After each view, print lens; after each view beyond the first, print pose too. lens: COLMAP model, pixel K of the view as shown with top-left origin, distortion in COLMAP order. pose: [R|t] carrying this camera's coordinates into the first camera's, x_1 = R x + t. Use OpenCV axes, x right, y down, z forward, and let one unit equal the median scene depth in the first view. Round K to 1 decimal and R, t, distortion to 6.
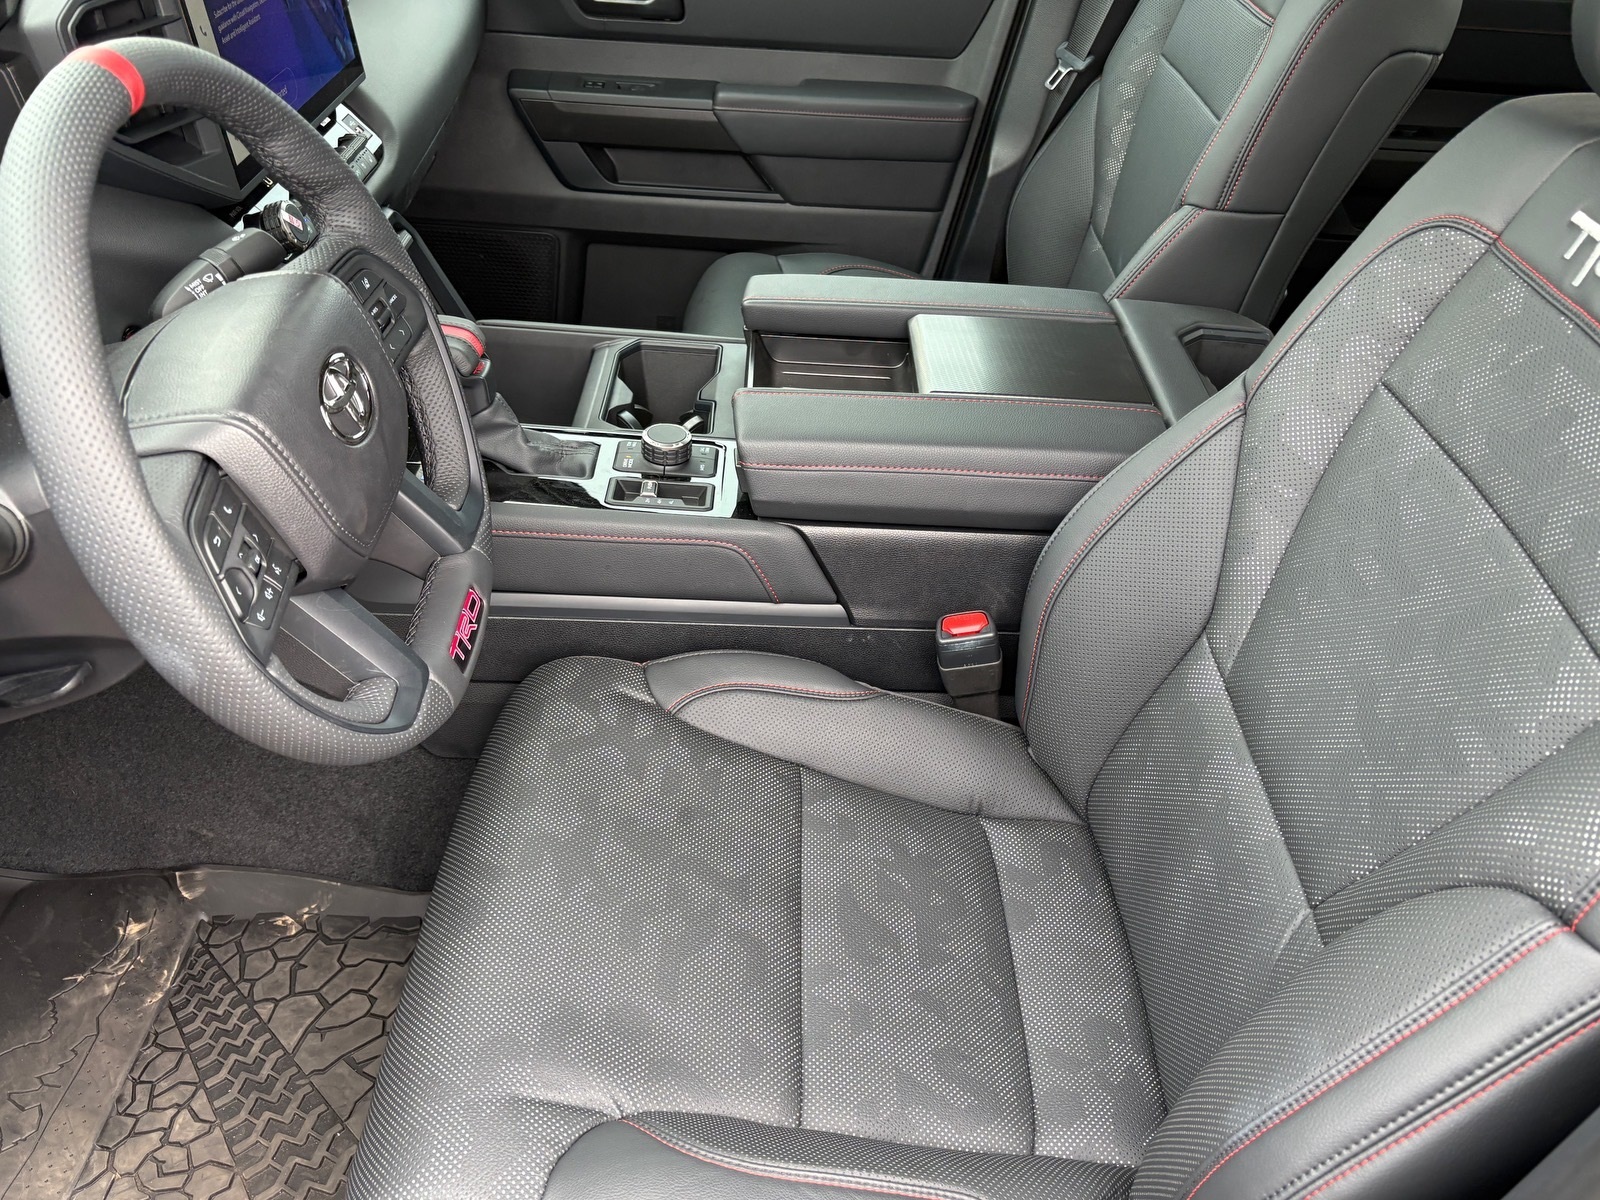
lens RADIAL K [[1316.5, 0, 807.0], [0, 1316.5, 593.7], [0, 0, 1]] dist [0.018606, 0.005373]
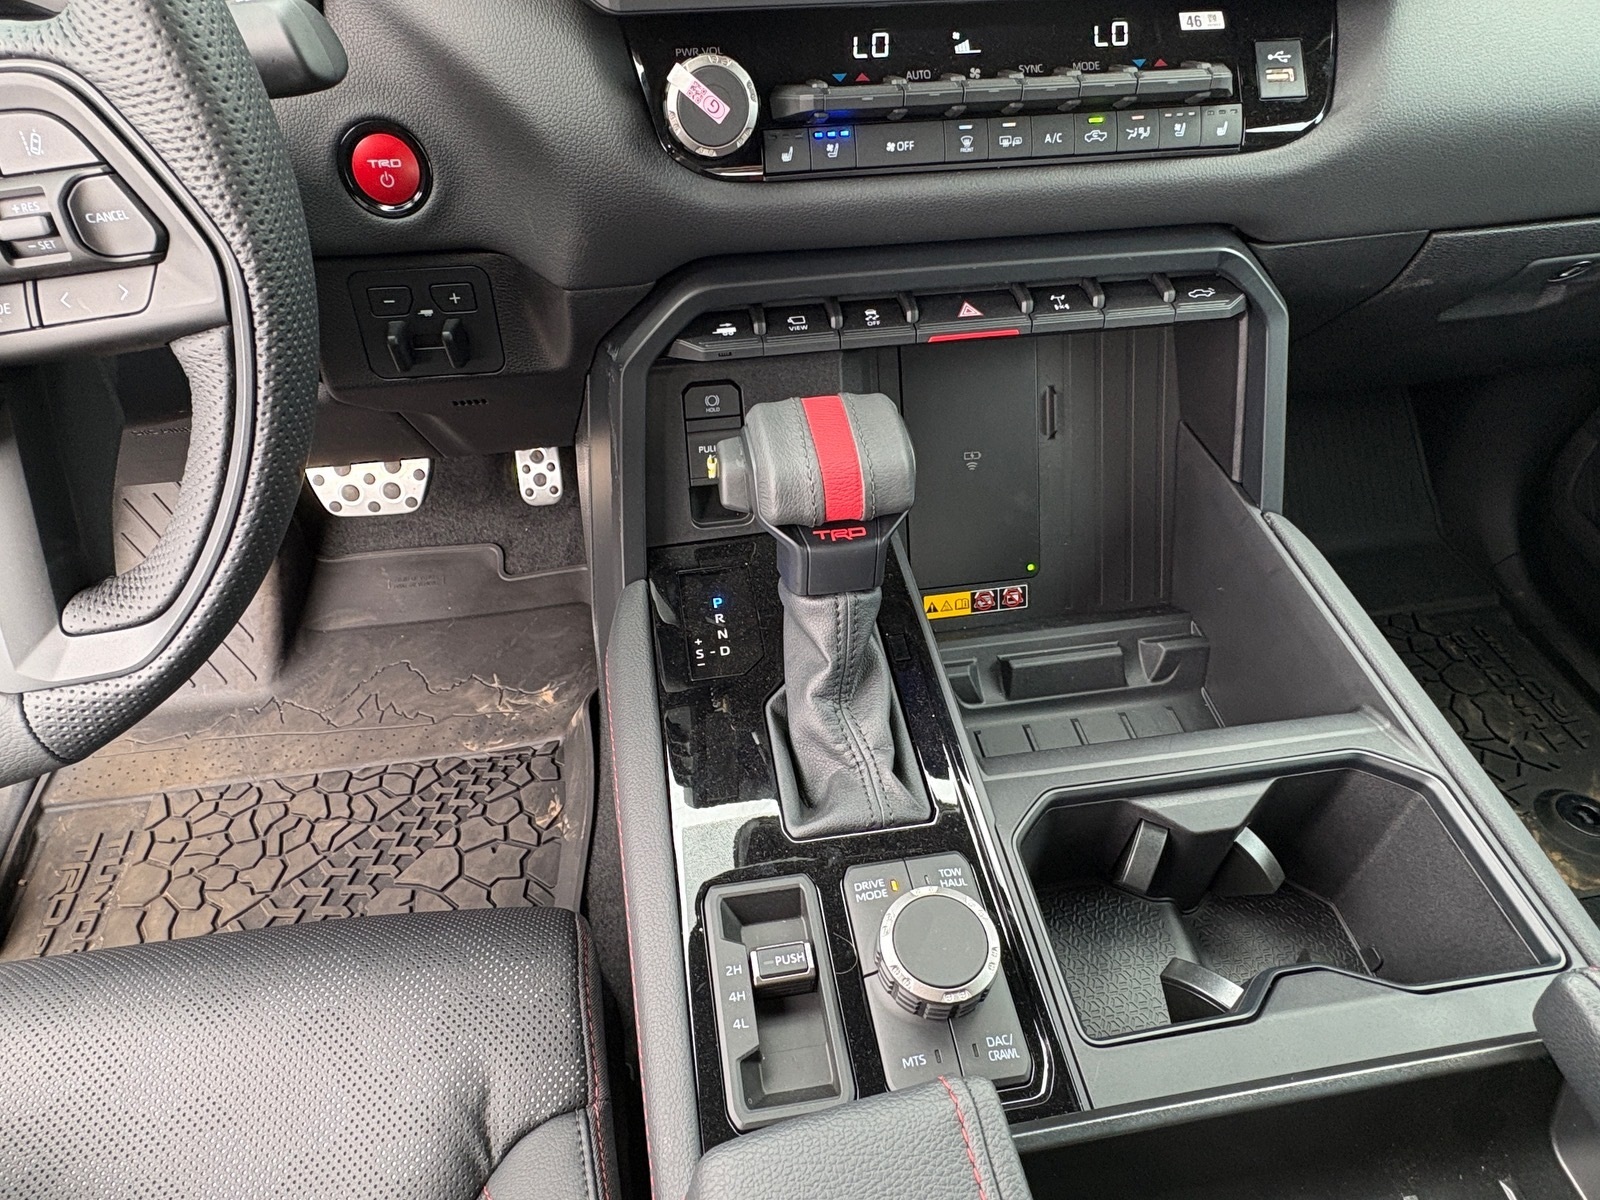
lens RADIAL K [[969.7, 0, 767.1], [0, 969.7, 600.5], [0, 0, 1]] dist [0.000988, 0.000387]
pose [[0.142784, 0.681022, -0.718208, 0.033654], [-0.566913, 0.651088, 0.504672, -0.323504], [0.811309, 0.335103, 0.479045, 0.803747]]
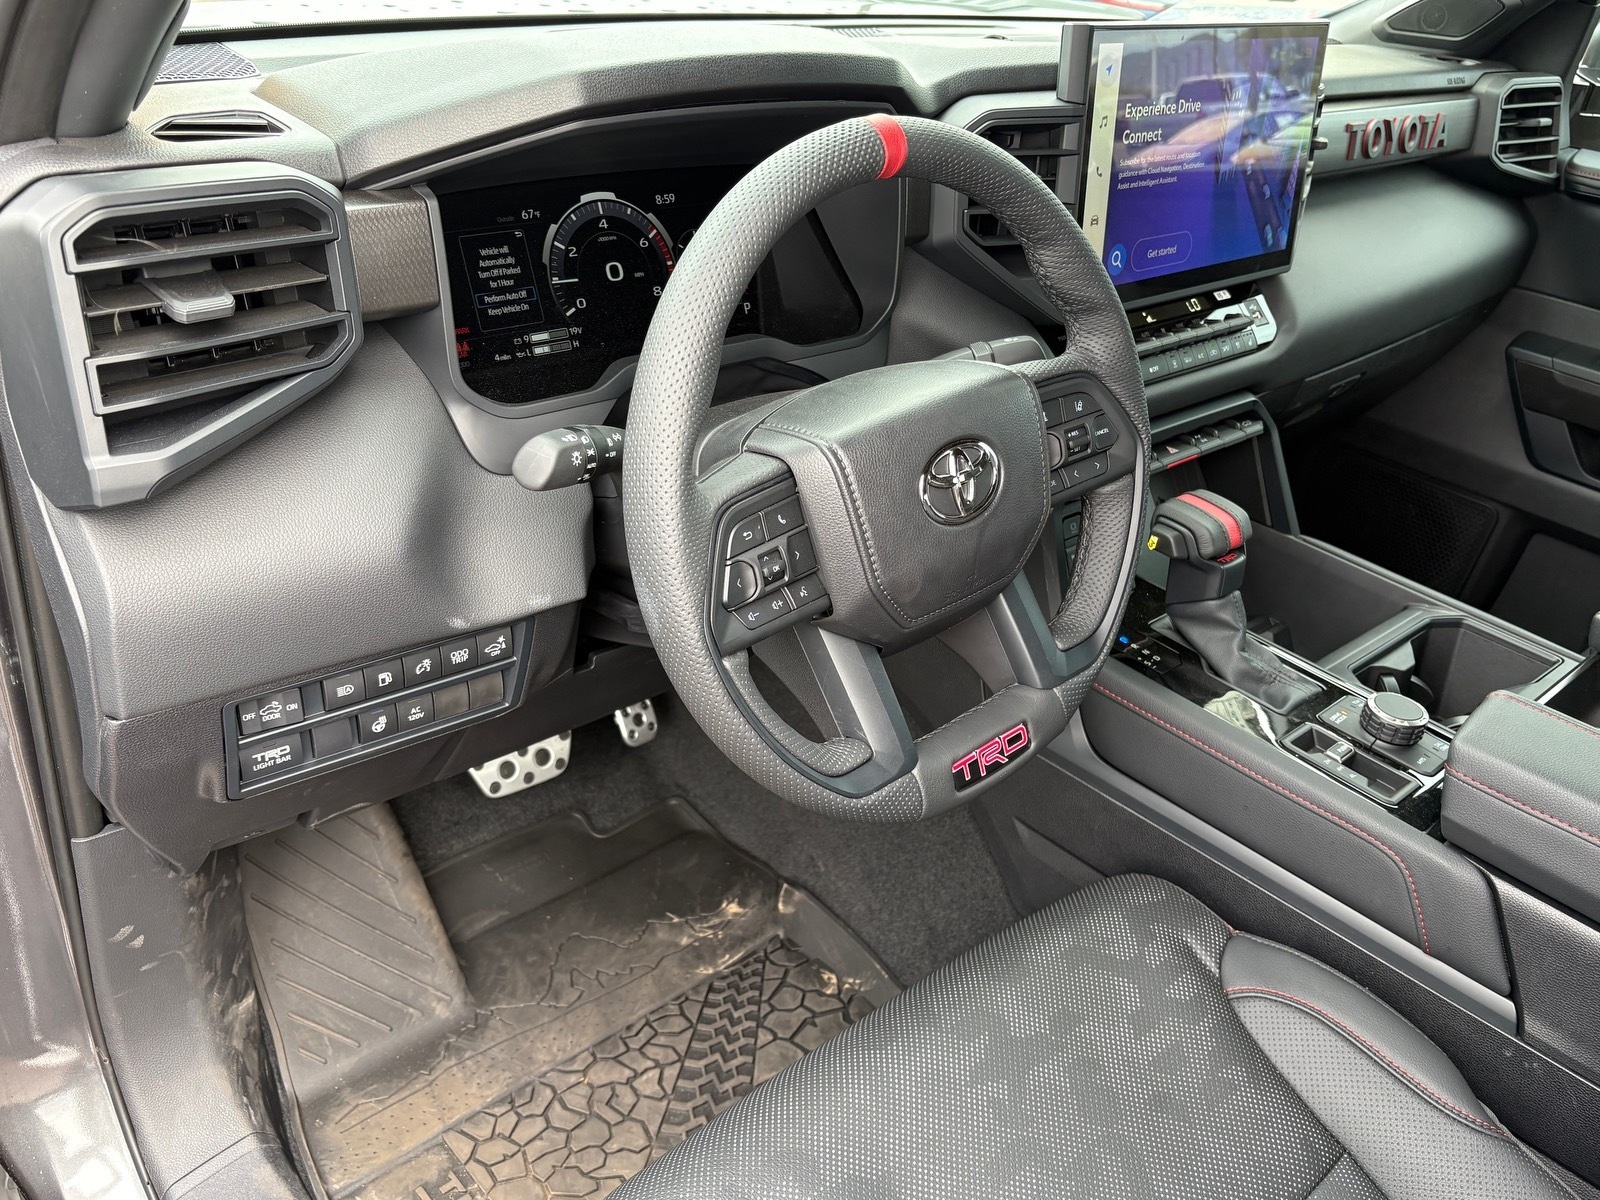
lens RADIAL K [[1316.5, 0, 807.0], [0, 1316.5, 593.7], [0, 0, 1]] dist [0.018606, 0.005373]
pose [[0.674203, 0.355640, -0.647279, 0.165041], [-0.465424, 0.885086, 0.001516, -0.011963], [0.573437, 0.300237, 0.762252, 0.127336]]
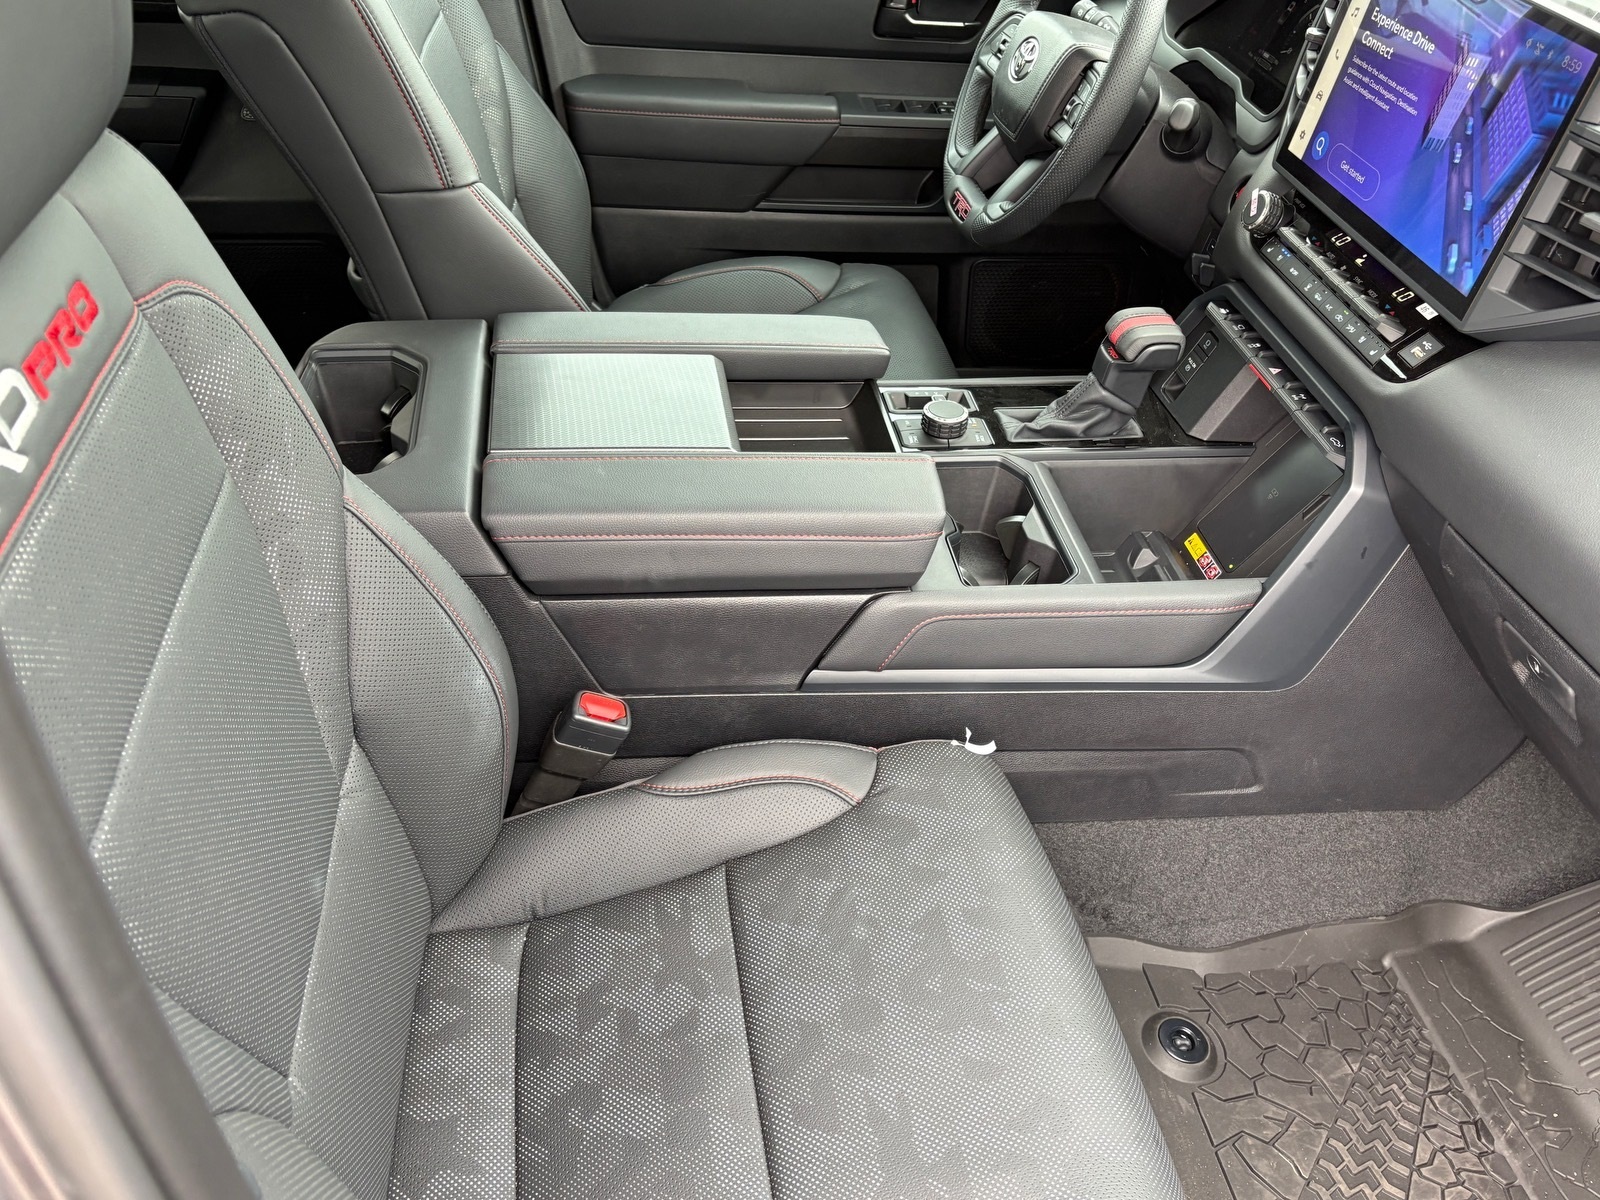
lens RADIAL K [[1322.3, 0, 800.0], [0, 1322.3, 600.0], [0, 0, 1]] dist [0.000728, -0.007548]
pose [[-0.983492, -0.026131, -0.179053, 0.208408], [-0.178940, 0.287508, 0.940914, -1.110461], [0.026892, 0.957422, -0.287438, 1.503306]]
